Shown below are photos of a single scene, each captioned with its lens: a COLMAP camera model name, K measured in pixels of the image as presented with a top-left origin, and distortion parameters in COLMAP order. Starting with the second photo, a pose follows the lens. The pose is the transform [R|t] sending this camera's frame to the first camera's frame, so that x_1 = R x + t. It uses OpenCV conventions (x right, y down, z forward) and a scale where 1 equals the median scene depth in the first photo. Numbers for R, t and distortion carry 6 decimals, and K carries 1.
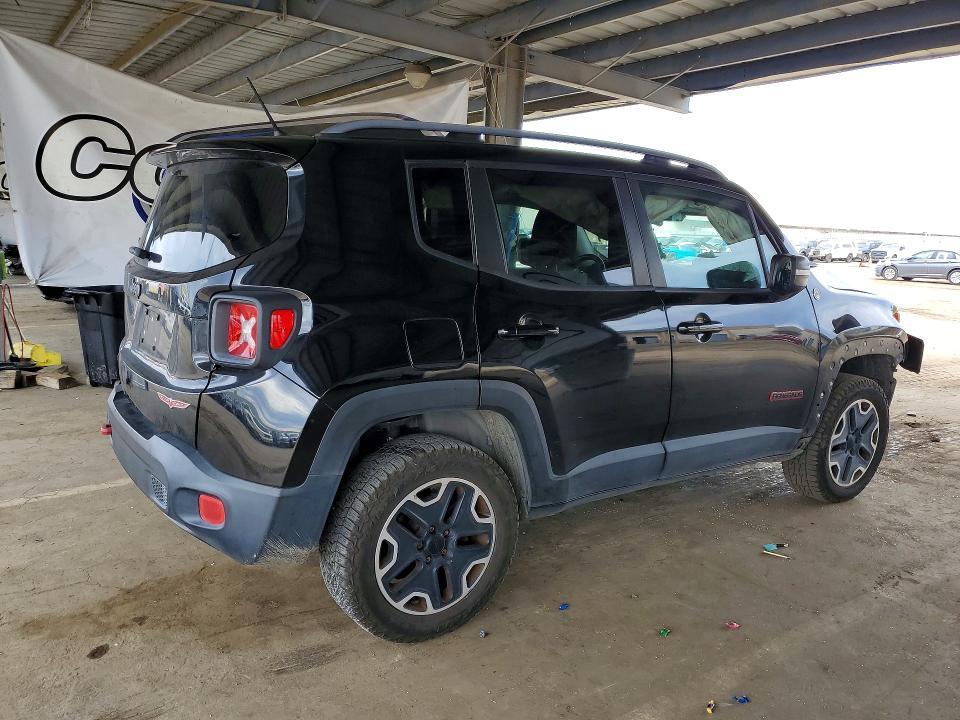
lens RADIAL K [[770.9, 0, 483.8], [0, 770.9, 360.0], [0, 0, 1]] dist [0.004112, 0.002258]
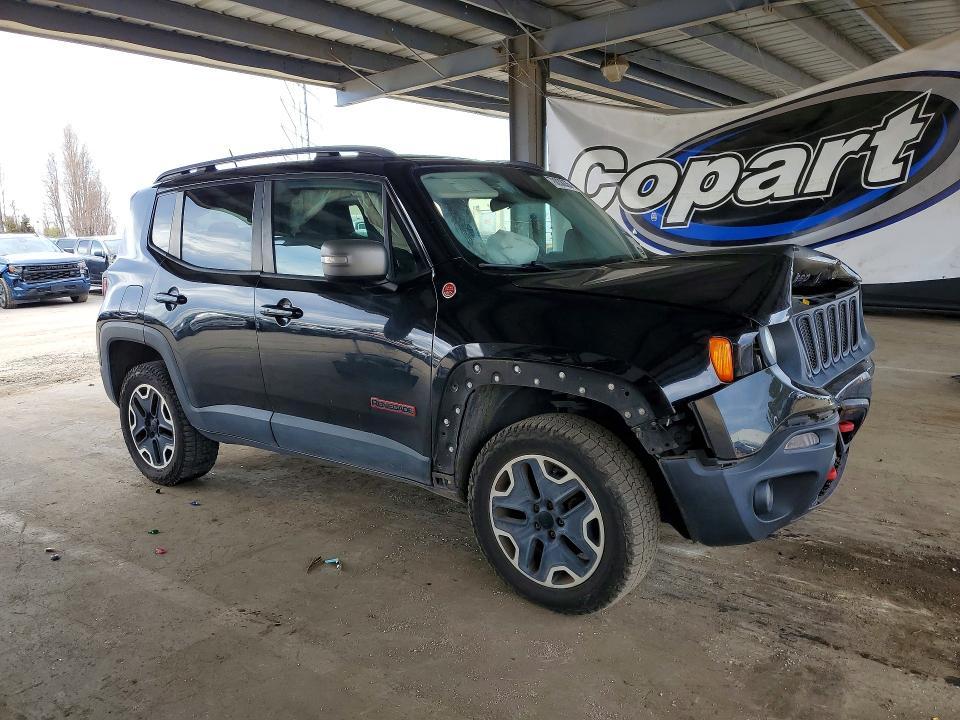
lens RADIAL K [[770.9, 0, 483.8], [0, 770.9, 360.0], [0, 0, 1]] dist [0.004112, 0.002258]
pose [[0.293257, 0.113322, -0.949294, 1.112860], [-0.123705, 0.989100, 0.079859, -0.077352], [0.947996, 0.094013, 0.304079, 0.763298]]
